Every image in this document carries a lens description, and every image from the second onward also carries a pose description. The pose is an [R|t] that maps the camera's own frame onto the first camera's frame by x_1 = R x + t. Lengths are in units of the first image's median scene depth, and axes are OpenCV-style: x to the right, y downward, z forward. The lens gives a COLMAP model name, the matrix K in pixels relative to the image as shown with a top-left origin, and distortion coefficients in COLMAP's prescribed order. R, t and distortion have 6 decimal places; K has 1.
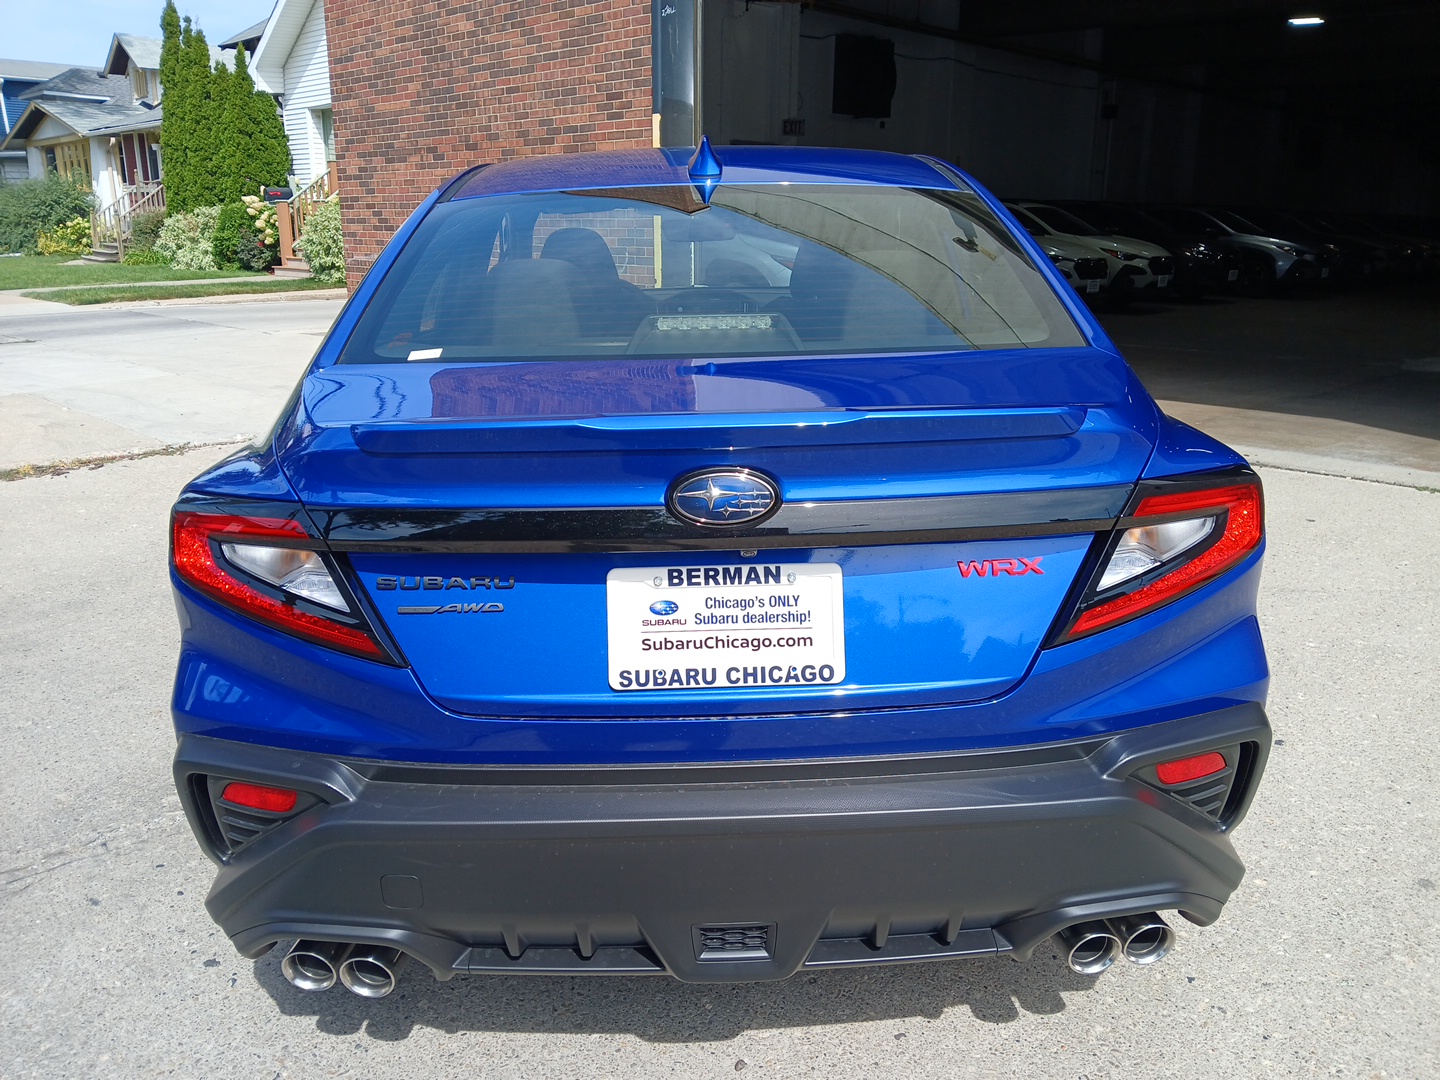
lens RADIAL K [[1110.2, 0, 732.3], [0, 1110.2, 543.0], [0, 0, 1]] dist [0.027258, -0.060634]
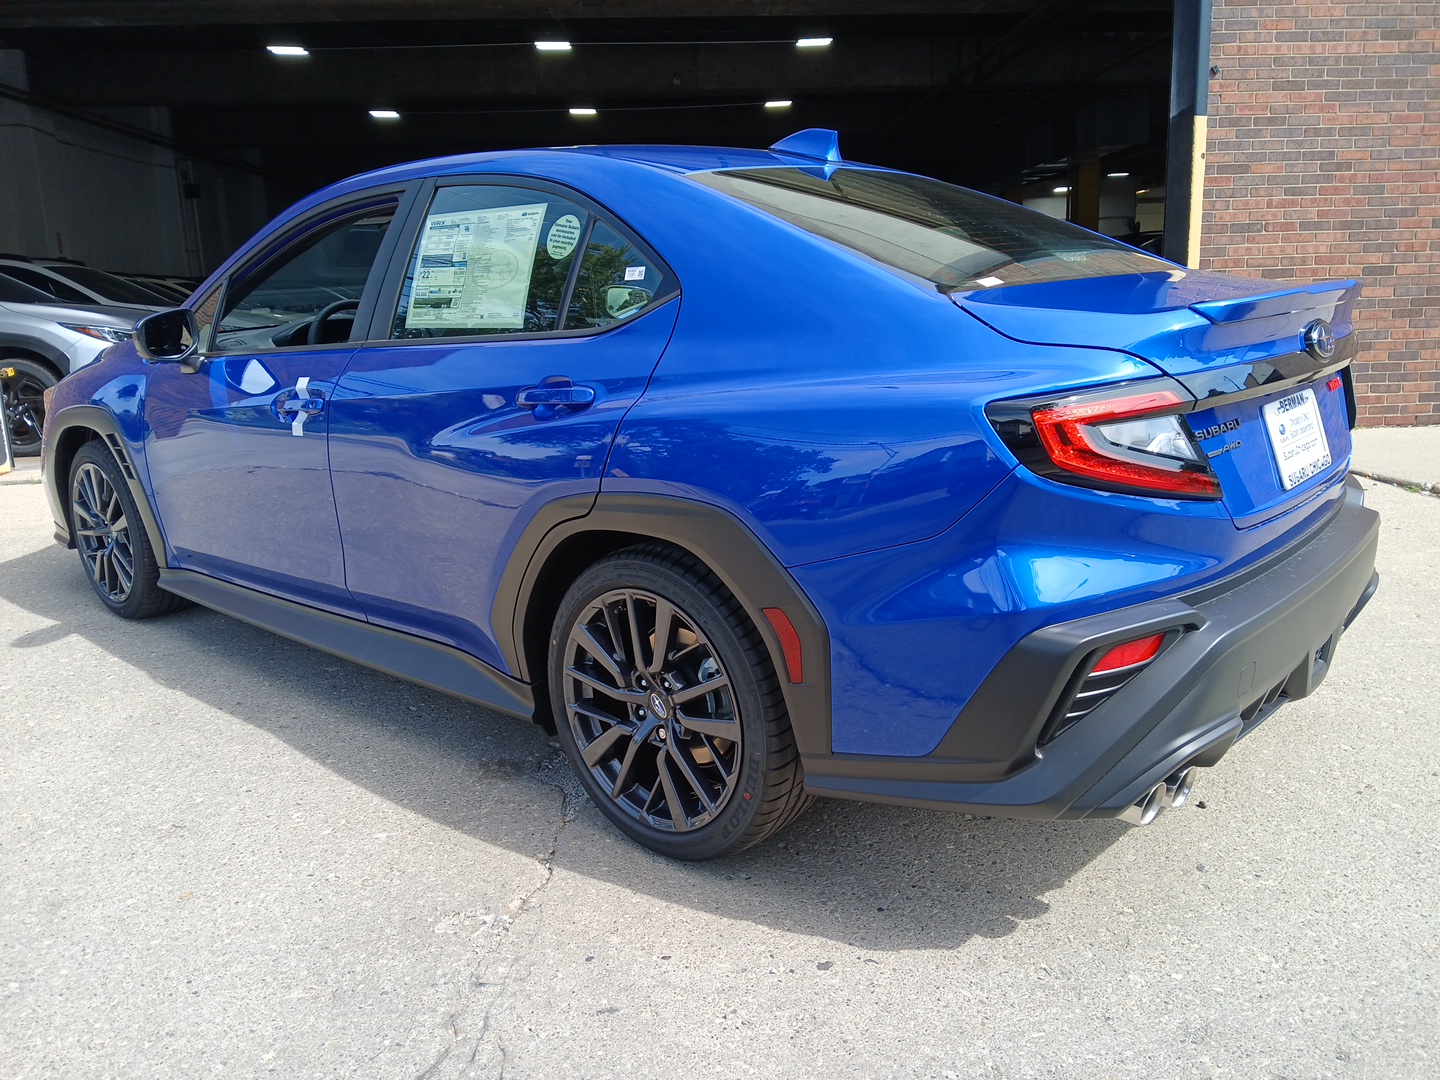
lens RADIAL K [[1110.2, 0, 732.3], [0, 1110.2, 543.0], [0, 0, 1]] dist [0.027258, -0.060634]
pose [[0.683643, -0.185132, 0.705945, -0.903671], [0.236447, 0.971303, 0.025745, 0.000379], [-0.690453, 0.149319, 0.707799, 0.293263]]
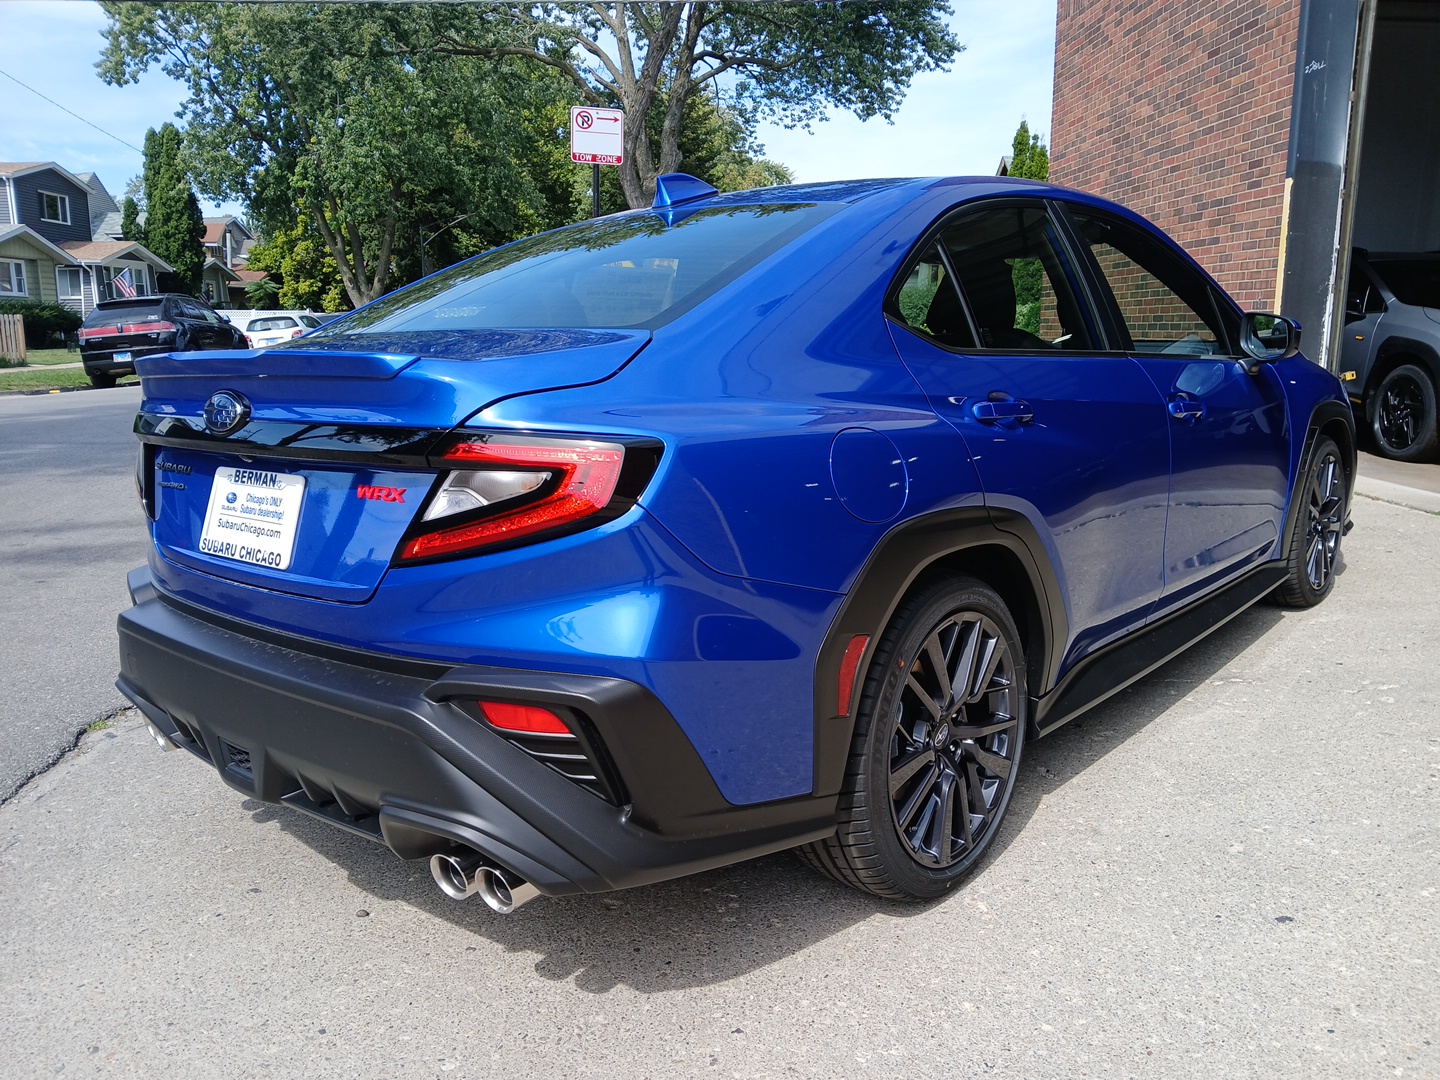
lens RADIAL K [[1110.2, 0, 732.3], [0, 1110.2, 543.0], [0, 0, 1]] dist [0.027258, -0.060634]
pose [[0.746912, 0.124169, -0.653226, 0.754805], [-0.179147, 0.983660, -0.017861, 0.015666], [0.640334, 0.130364, 0.756953, 0.208366]]
